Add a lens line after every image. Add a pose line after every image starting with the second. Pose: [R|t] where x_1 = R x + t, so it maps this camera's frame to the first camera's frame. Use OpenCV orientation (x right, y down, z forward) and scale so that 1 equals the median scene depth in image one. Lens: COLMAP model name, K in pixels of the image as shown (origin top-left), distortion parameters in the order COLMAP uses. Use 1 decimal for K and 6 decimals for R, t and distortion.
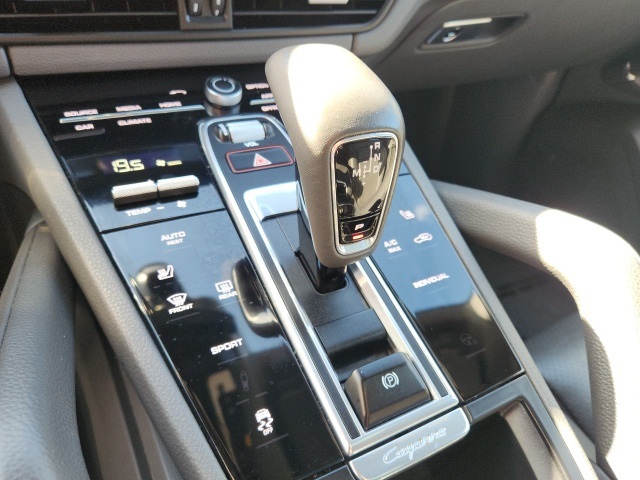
lens RADIAL K [[445.4, 0, 317.2], [0, 445.4, 244.7], [0, 0, 1]] dist [0.057638, -0.049466]
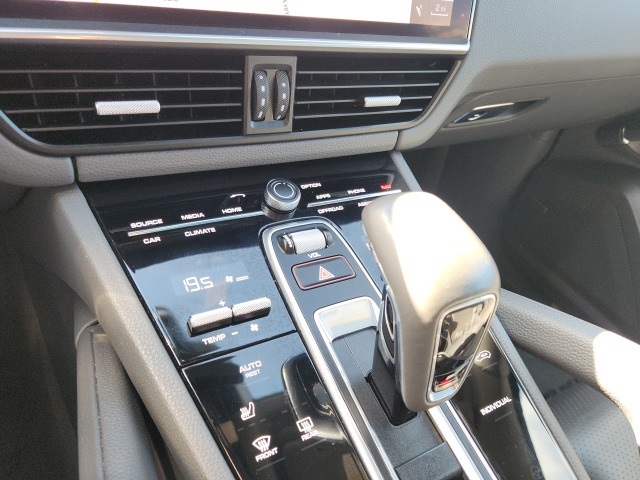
lens RADIAL K [[445.4, 0, 318.9], [0, 445.4, 251.1], [0, 0, 1]] dist [0.057638, -0.049466]
pose [[0.997724, 0.031393, 0.059682, -0.203993], [-0.030335, 0.999367, -0.018558, -0.222941], [-0.060227, 0.016705, 0.998045, 0.002160]]
